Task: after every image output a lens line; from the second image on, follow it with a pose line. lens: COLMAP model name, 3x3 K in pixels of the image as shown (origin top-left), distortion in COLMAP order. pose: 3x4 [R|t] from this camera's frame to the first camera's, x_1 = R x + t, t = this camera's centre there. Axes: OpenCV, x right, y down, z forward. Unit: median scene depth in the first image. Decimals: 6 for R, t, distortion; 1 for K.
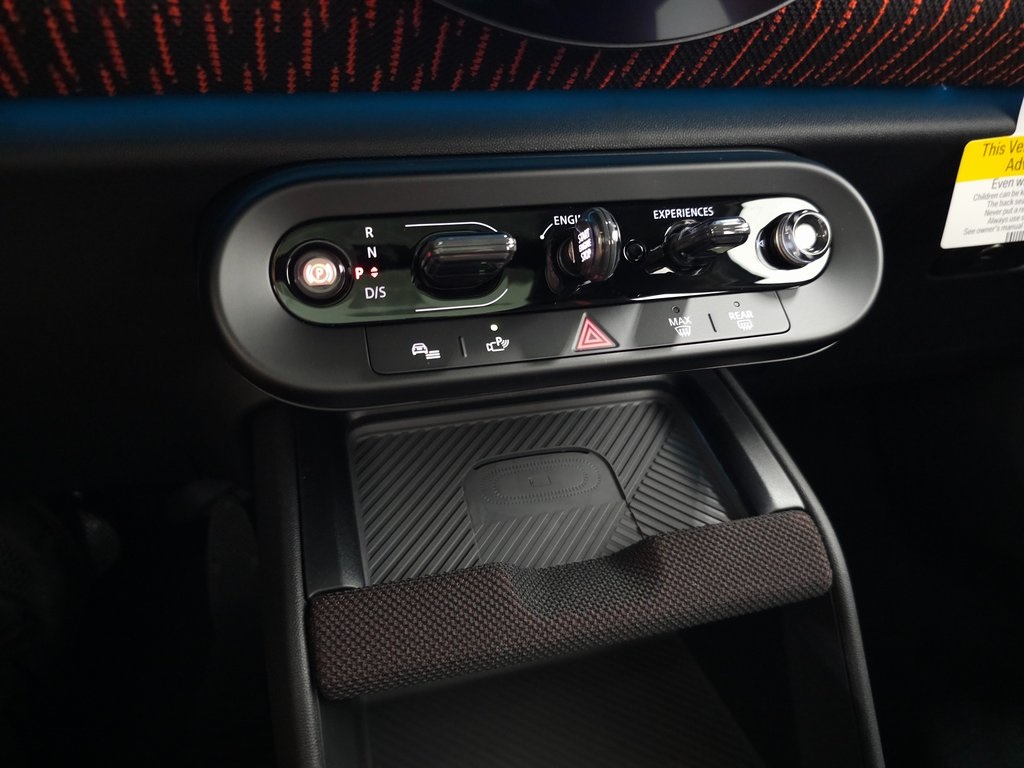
lens RADIAL K [[709.9, 0, 510.2], [0, 709.9, 379.1], [0, 0, 1]] dist [0.048019, -0.048834]
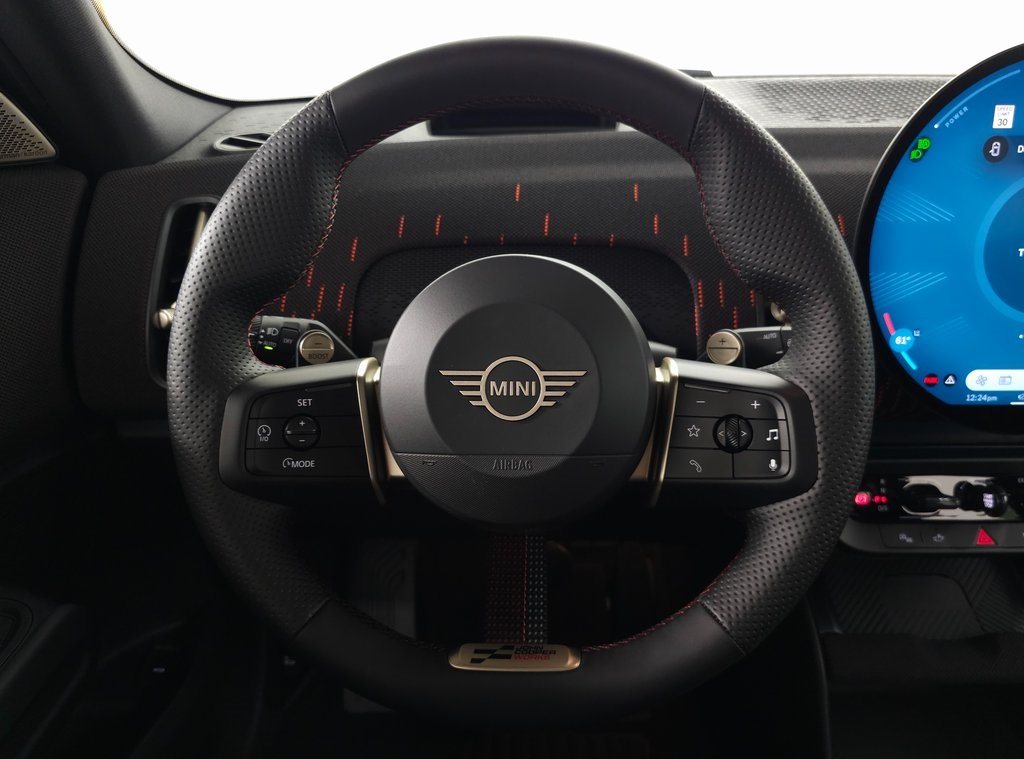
lens RADIAL K [[725.8, 0, 523.3], [0, 725.8, 378.4], [0, 0, 1]] dist [-0.004541, -0.003891]
pose [[0.961571, 0.097493, -0.256664, -0.618374], [-0.103260, 0.994613, -0.009053, -0.329517], [0.254399, 0.035209, 0.966458, -1.293009]]
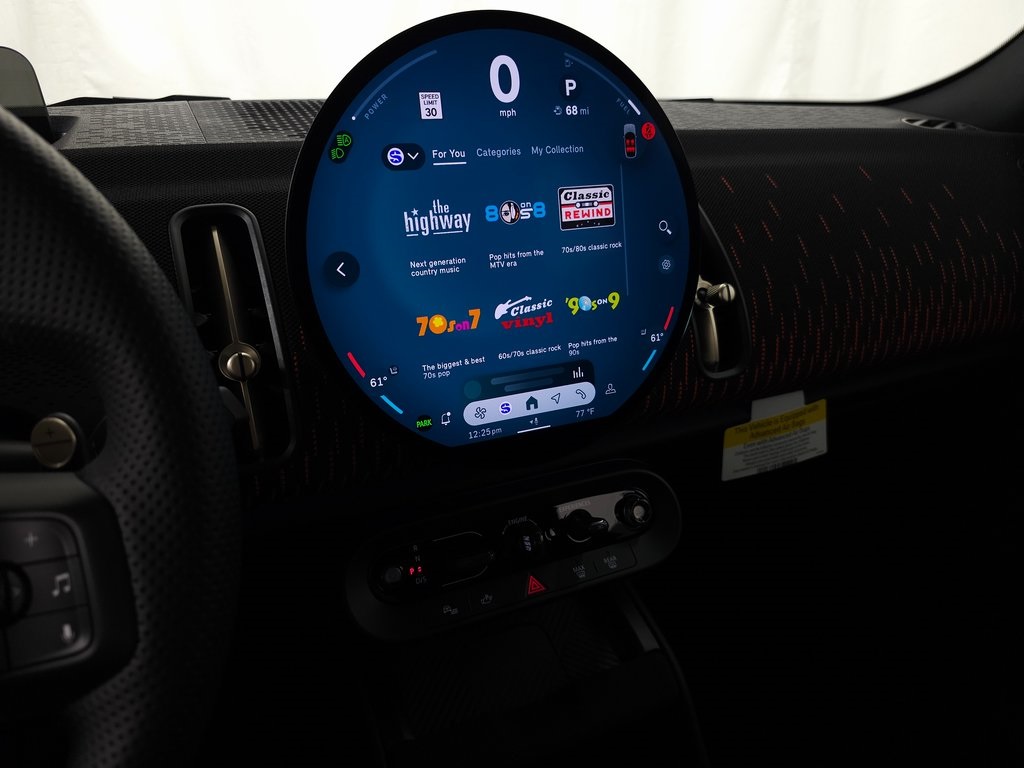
lens RADIAL K [[709.9, 0, 510.2], [0, 709.9, 379.1], [0, 0, 1]] dist [0.048019, -0.048834]
pose [[0.988860, -0.075717, 0.128155, -0.130729], [0.086288, 0.993130, -0.079040, -0.402188], [-0.121289, 0.089218, 0.988600, -0.796082]]
